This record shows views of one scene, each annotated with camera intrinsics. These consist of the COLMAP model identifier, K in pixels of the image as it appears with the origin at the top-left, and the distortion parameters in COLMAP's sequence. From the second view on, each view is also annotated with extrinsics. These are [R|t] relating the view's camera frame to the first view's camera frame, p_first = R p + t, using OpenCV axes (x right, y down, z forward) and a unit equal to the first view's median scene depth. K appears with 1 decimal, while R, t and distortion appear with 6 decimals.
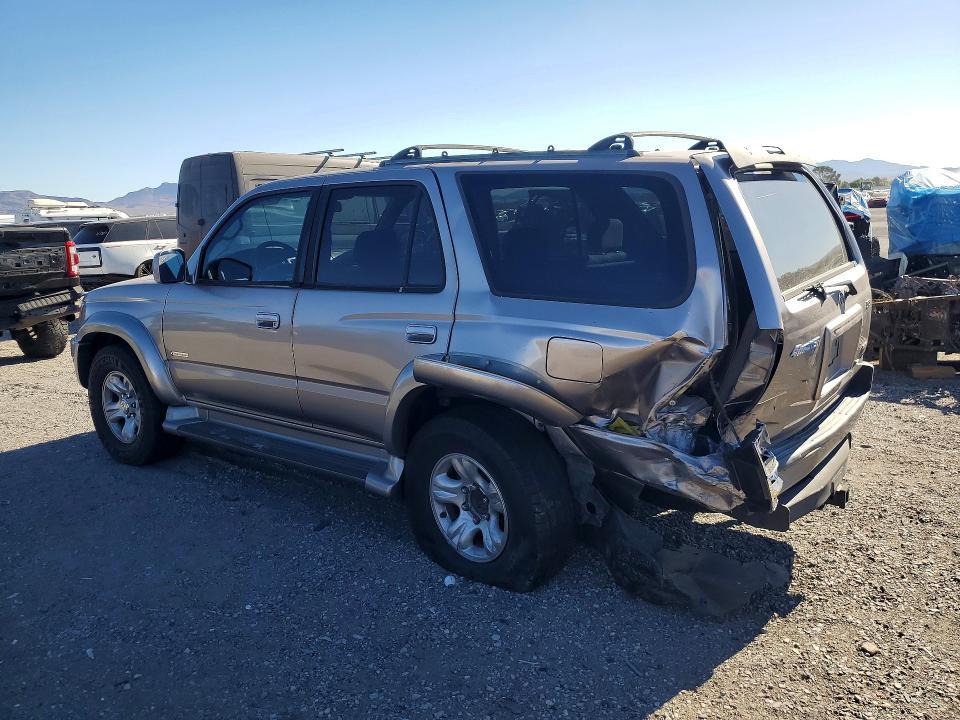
lens RADIAL K [[800.0, 0, 480.0], [0, 800.0, 360.0], [0, 0, 1]] dist [0.004143, 0.009032]
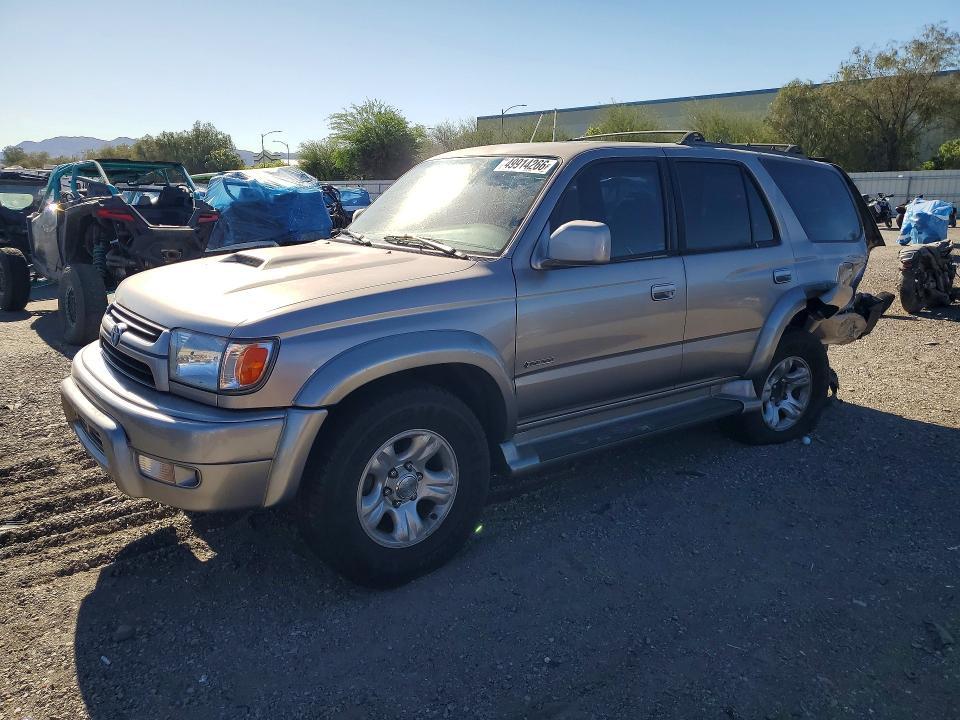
lens RADIAL K [[800.0, 0, 480.0], [0, 800.0, 360.0], [0, 0, 1]] dist [0.004143, 0.009032]
pose [[0.214266, -0.183447, 0.959394, -1.290454], [0.161505, 0.975340, 0.150426, -0.154269], [-0.963331, 0.122716, 0.238610, 1.010867]]
